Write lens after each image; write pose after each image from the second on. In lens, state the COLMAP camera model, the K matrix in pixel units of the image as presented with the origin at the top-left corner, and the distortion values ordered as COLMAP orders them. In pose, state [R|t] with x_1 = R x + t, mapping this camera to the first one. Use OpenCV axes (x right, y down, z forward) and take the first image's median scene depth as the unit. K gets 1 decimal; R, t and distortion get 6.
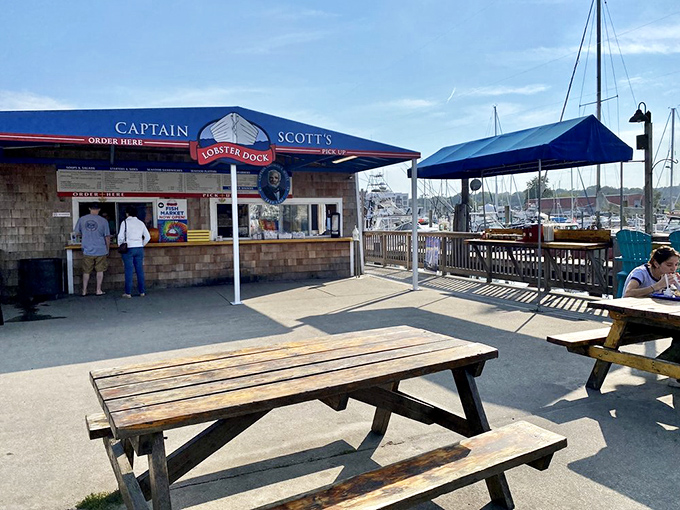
lens RADIAL K [[457.5, 0, 340.0], [0, 457.5, 255.0], [0, 0, 1]] dist [-0.003256, -0.001472]
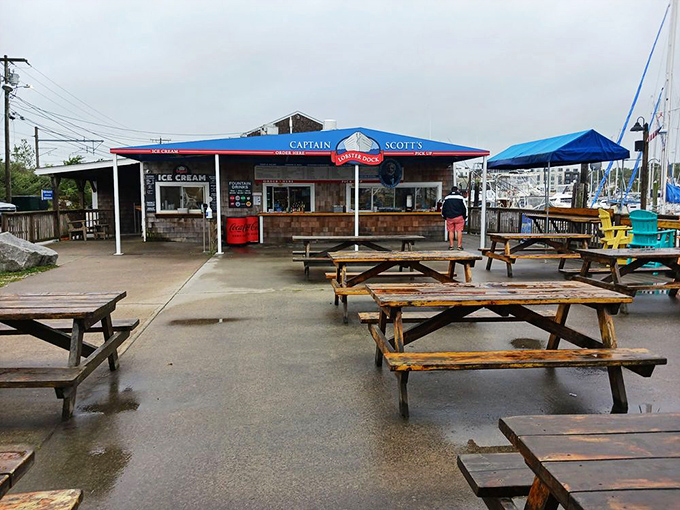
lens RADIAL K [[542.3, 0, 340.0], [0, 542.3, 255.0], [0, 0, 1]] dist [0.003494, -0.001836]
pose [[0.941481, 0.044762, -0.334081, 0.347367], [-0.030081, 0.998346, 0.048993, 0.025095], [0.335721, -0.036076, 0.941270, -0.786862]]
